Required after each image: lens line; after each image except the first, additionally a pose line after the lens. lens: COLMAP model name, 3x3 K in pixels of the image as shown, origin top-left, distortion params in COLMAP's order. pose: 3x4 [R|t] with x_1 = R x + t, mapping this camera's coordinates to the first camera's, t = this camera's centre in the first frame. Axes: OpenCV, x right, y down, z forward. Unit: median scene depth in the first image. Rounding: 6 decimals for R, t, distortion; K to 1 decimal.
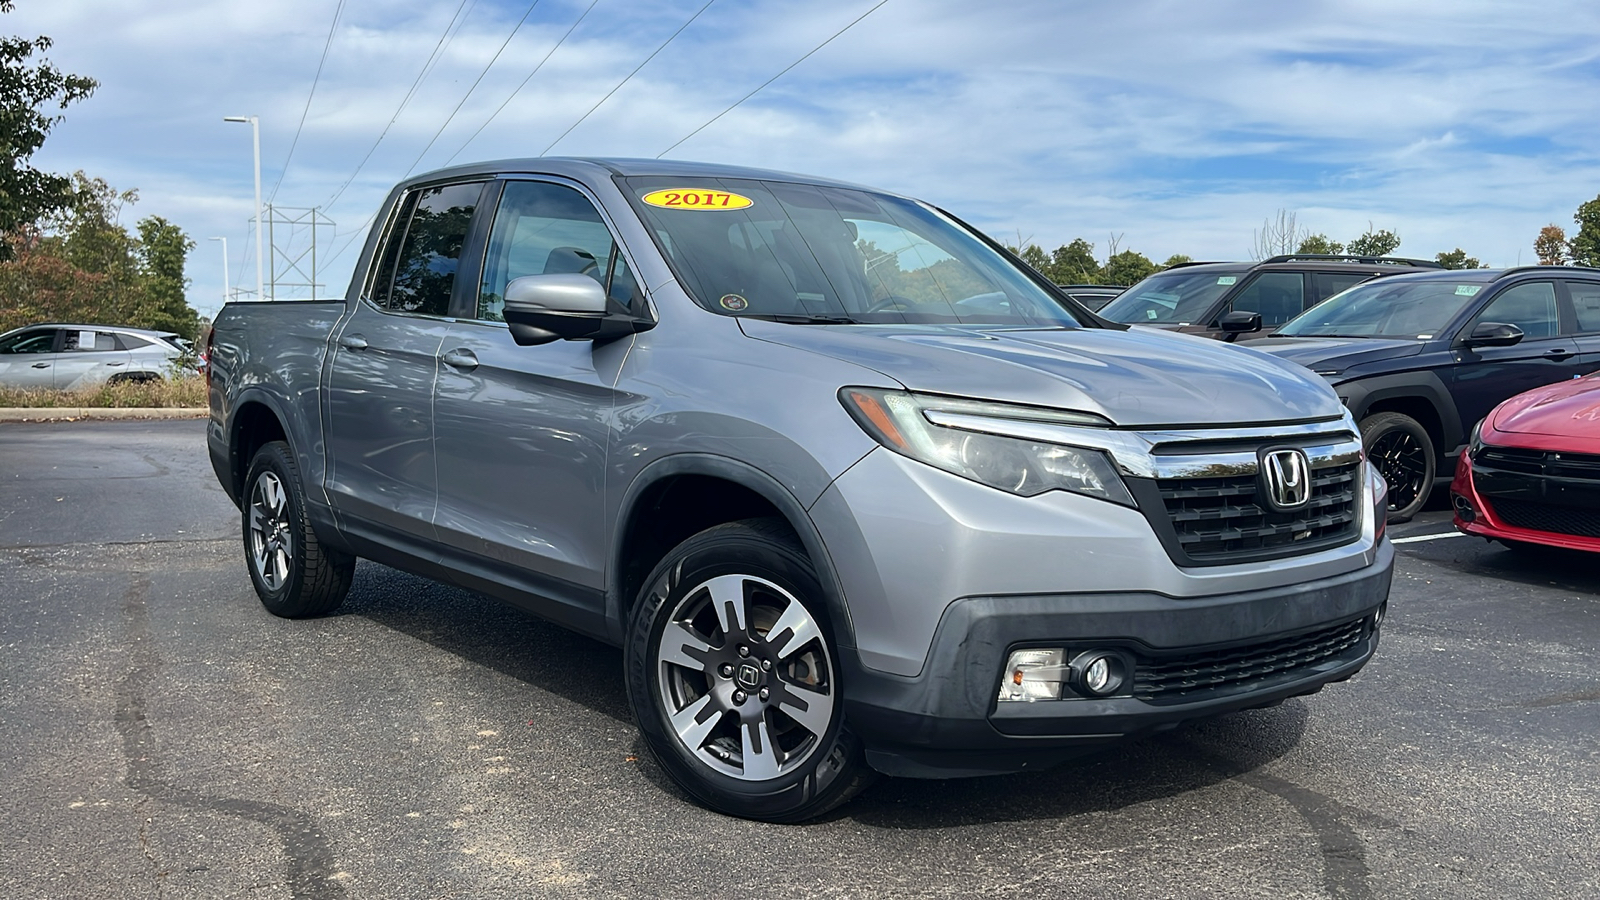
lens RADIAL K [[1394.0, 0, 800.7], [0, 1394.0, 442.5], [0, 0, 1]] dist [0.048513, -0.059895]
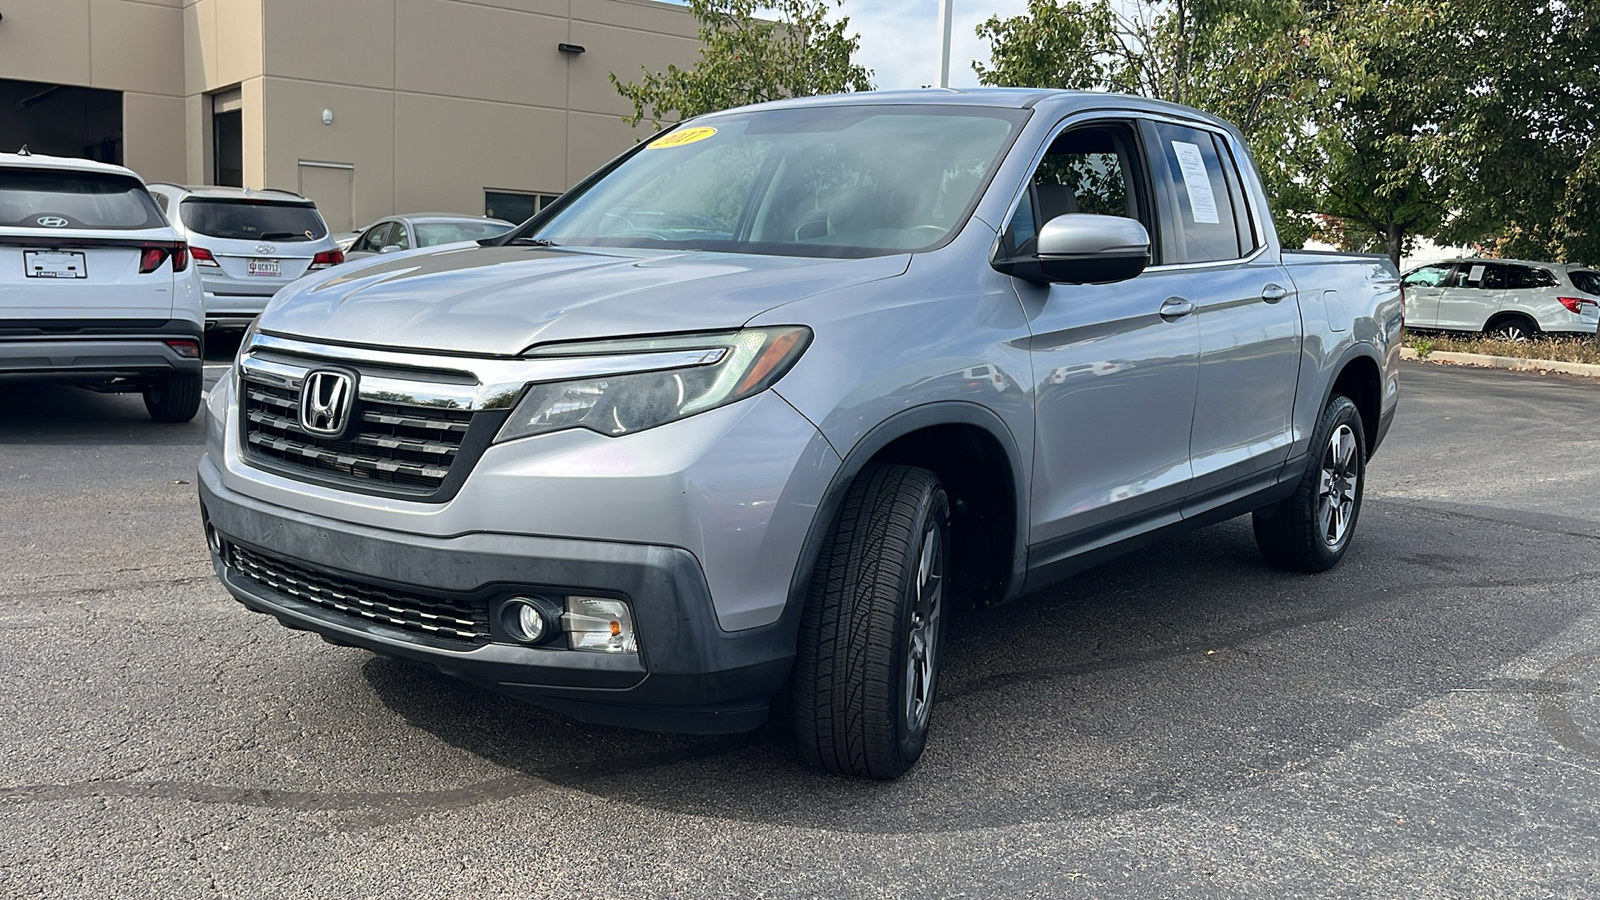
lens RADIAL K [[1394.0, 0, 796.1], [0, 1394.0, 456.2], [0, 0, 1]] dist [0.048513, -0.059895]
pose [[0.215206, 0.132847, -0.967491, 1.295202], [-0.104419, 0.988155, 0.112458, -0.074618], [0.970970, 0.076822, 0.226529, 1.078384]]
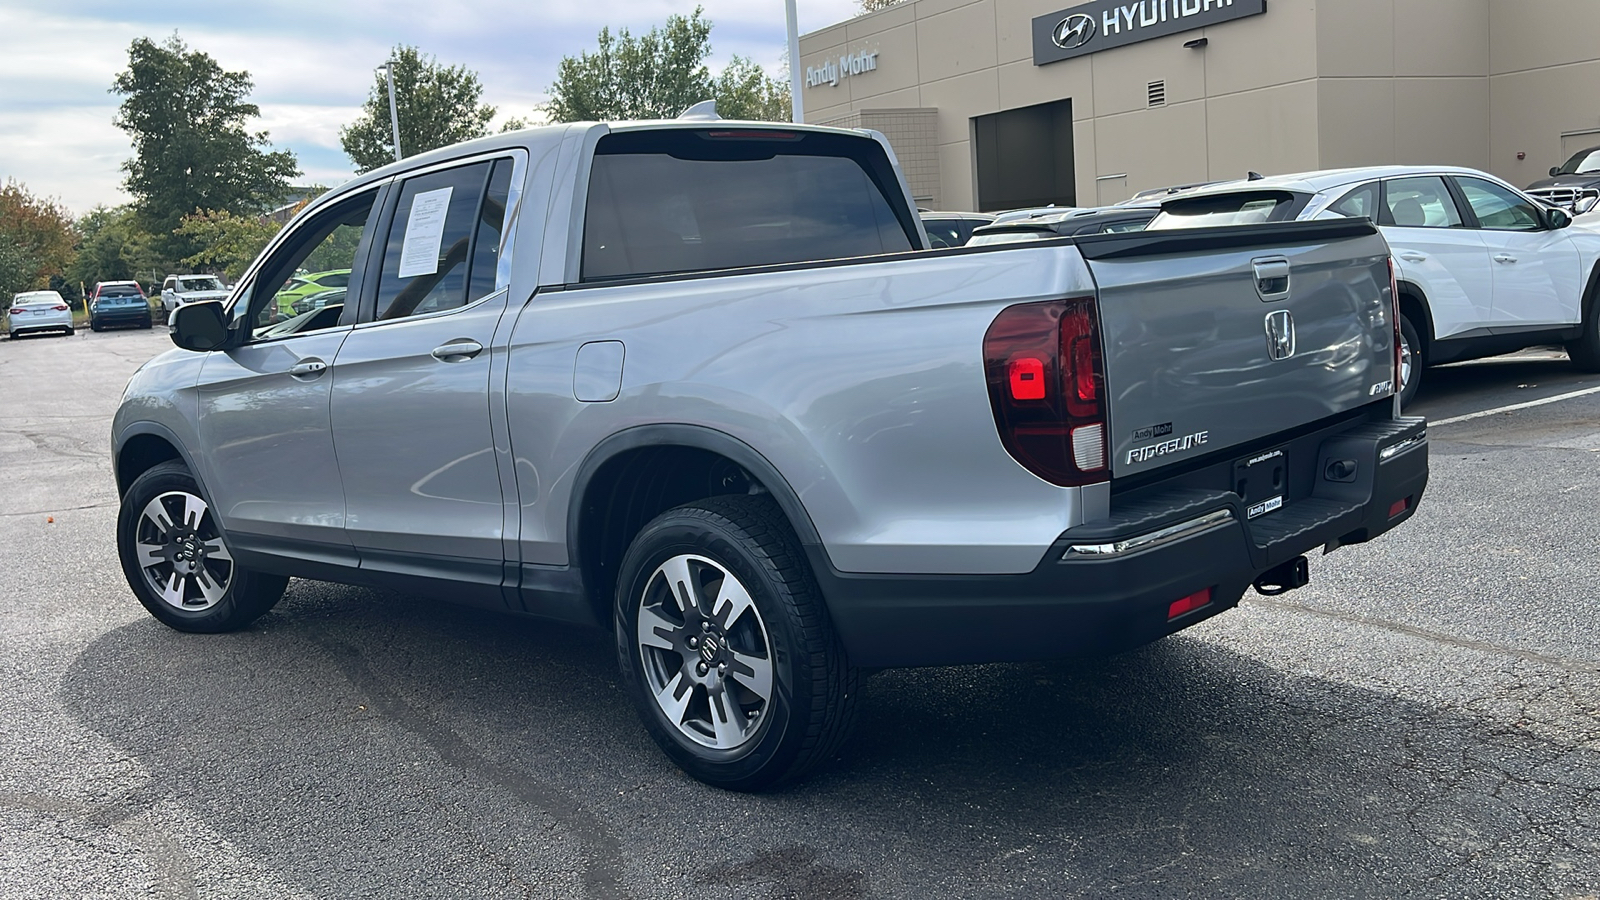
lens RADIAL K [[1394.0, 0, 779.7], [0, 1394.0, 430.3], [0, 0, 1]] dist [0.048513, -0.059895]
pose [[-0.991896, 0.079902, -0.098782, -0.207452], [0.060634, 0.980939, 0.184614, -0.271031], [0.111650, 0.177128, -0.977834, 3.144133]]
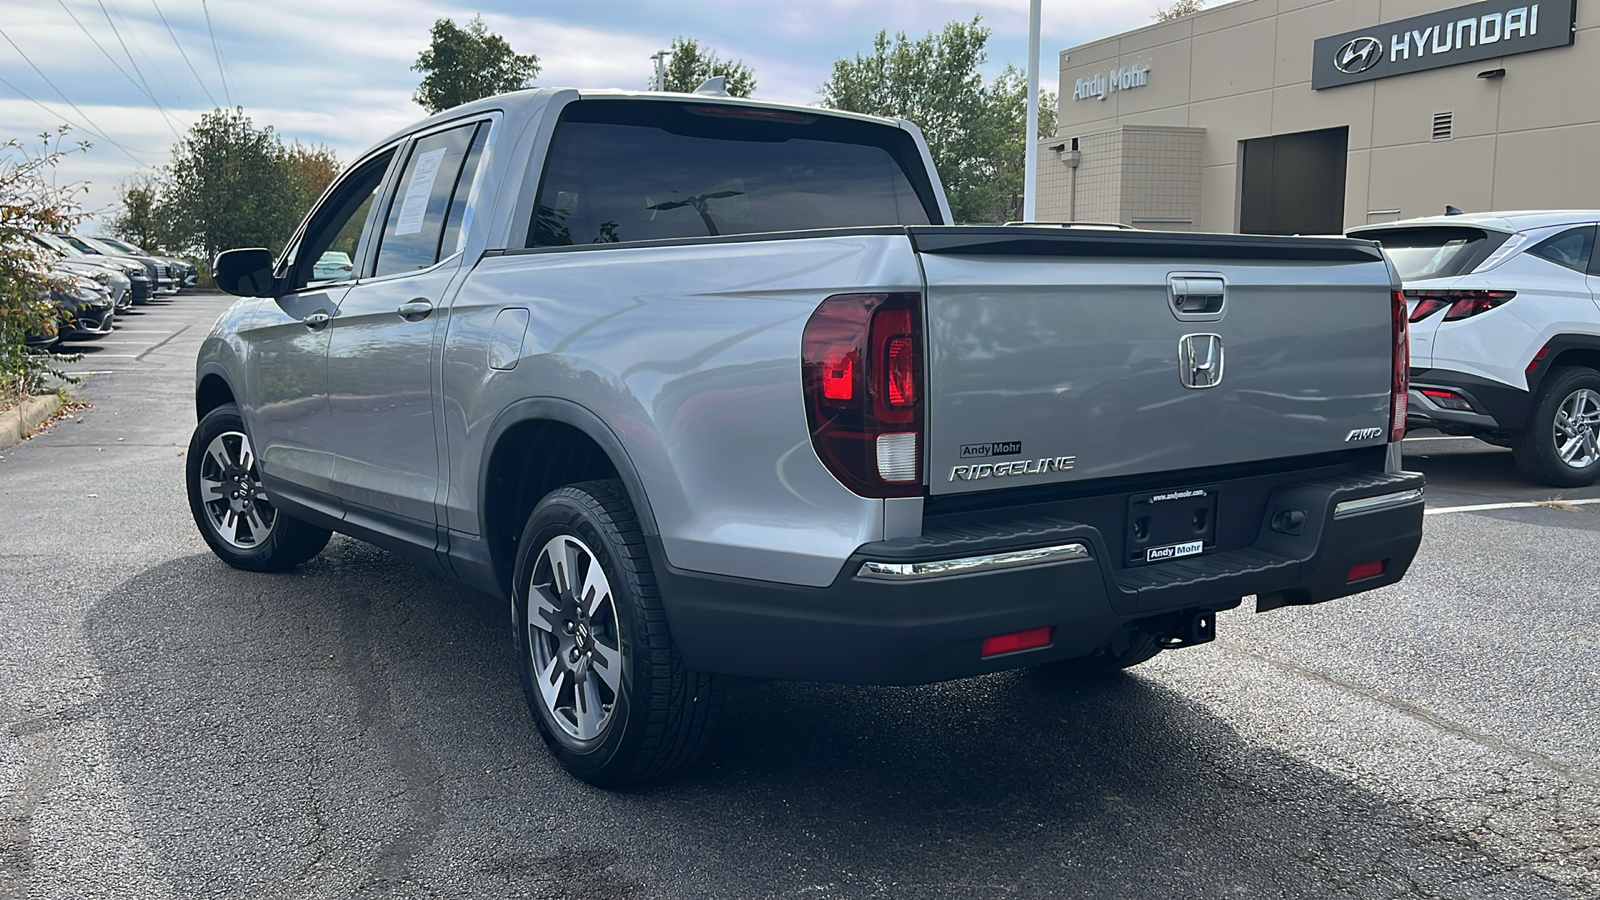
lens RADIAL K [[1394.0, 0, 802.9], [0, 1394.0, 448.4], [0, 0, 1]] dist [0.048513, -0.059895]
pose [[-0.997638, -0.017499, 0.066429, -0.475262], [-0.004761, 0.982299, 0.187262, -0.241746], [-0.068530, 0.186503, -0.980061, 3.095332]]
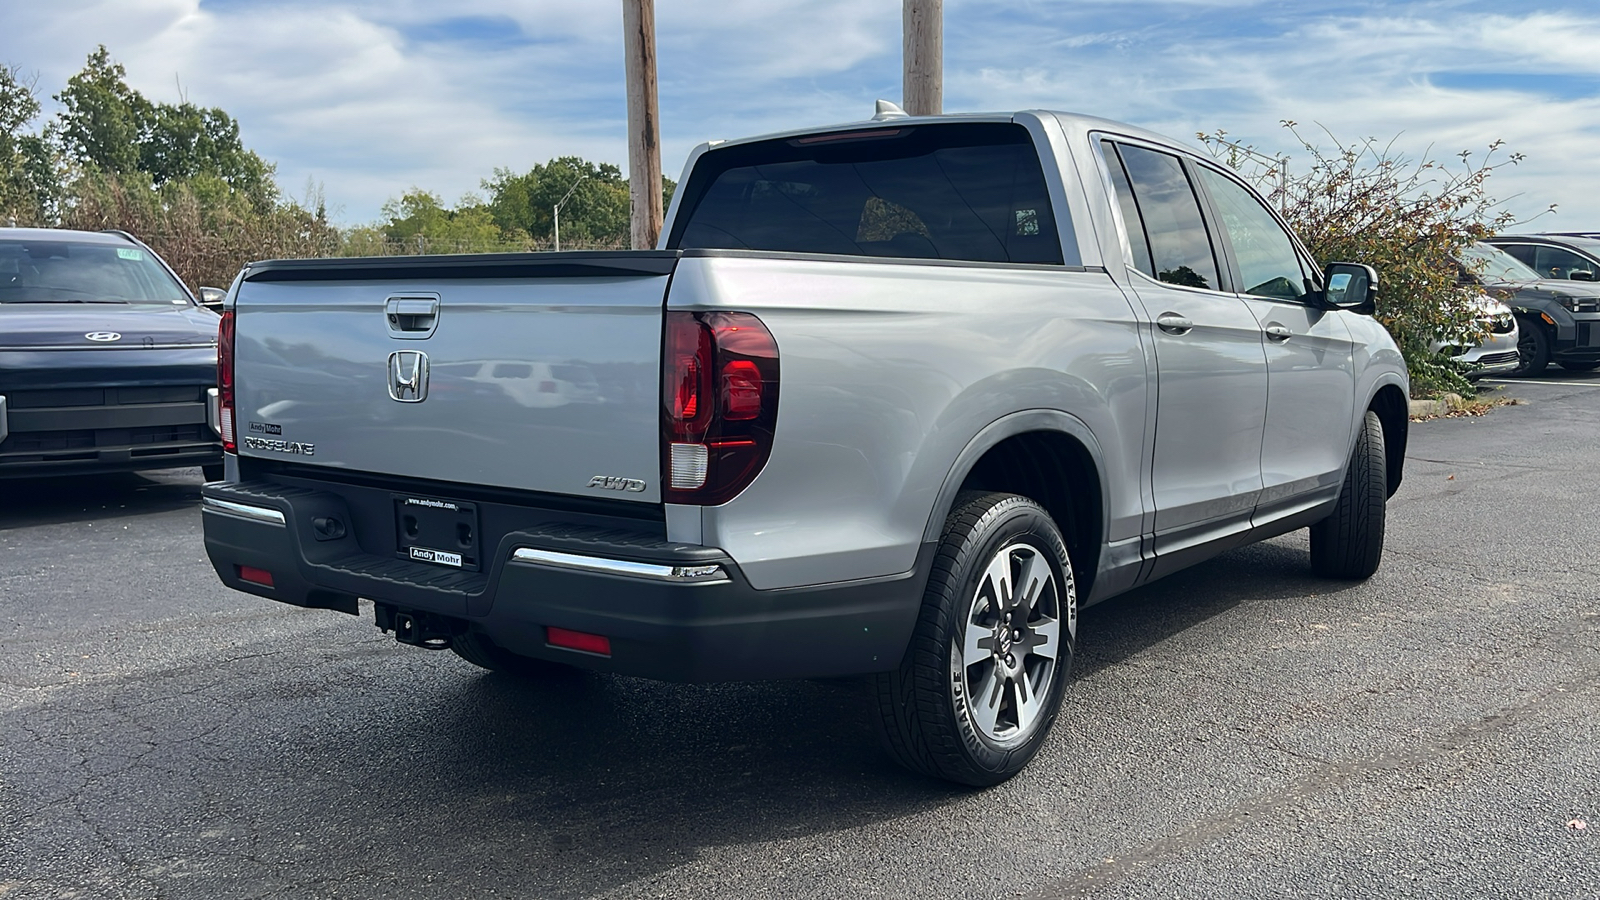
lens RADIAL K [[1394.0, 0, 804.5], [0, 1394.0, 446.0], [0, 0, 1]] dist [0.048513, -0.059895]
pose [[-0.218791, -0.110612, 0.969482, -1.659421], [0.073265, 0.988887, 0.129361, -0.186490], [-0.973017, 0.099333, -0.208255, 2.125424]]
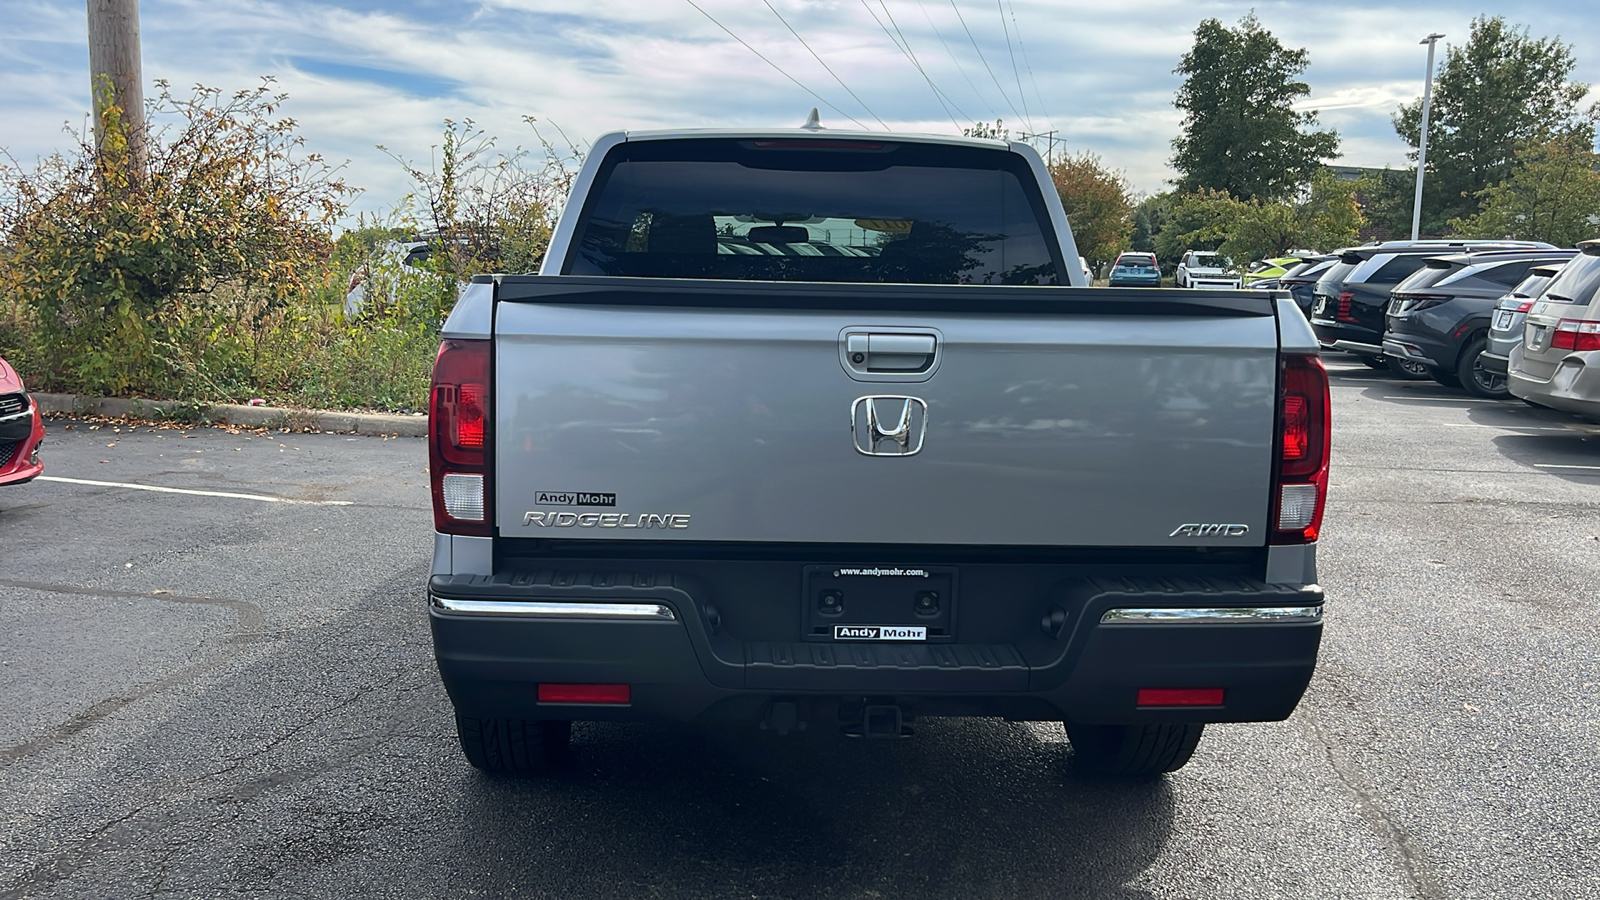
lens RADIAL K [[1394.0, 0, 755.9], [0, 1394.0, 457.0], [0, 0, 1]] dist [0.048513, -0.059895]
pose [[-0.797704, -0.100850, 0.594556, -1.089626], [0.016025, 0.982024, 0.188074, -0.264788], [-0.602836, 0.159555, -0.781749, 2.864543]]
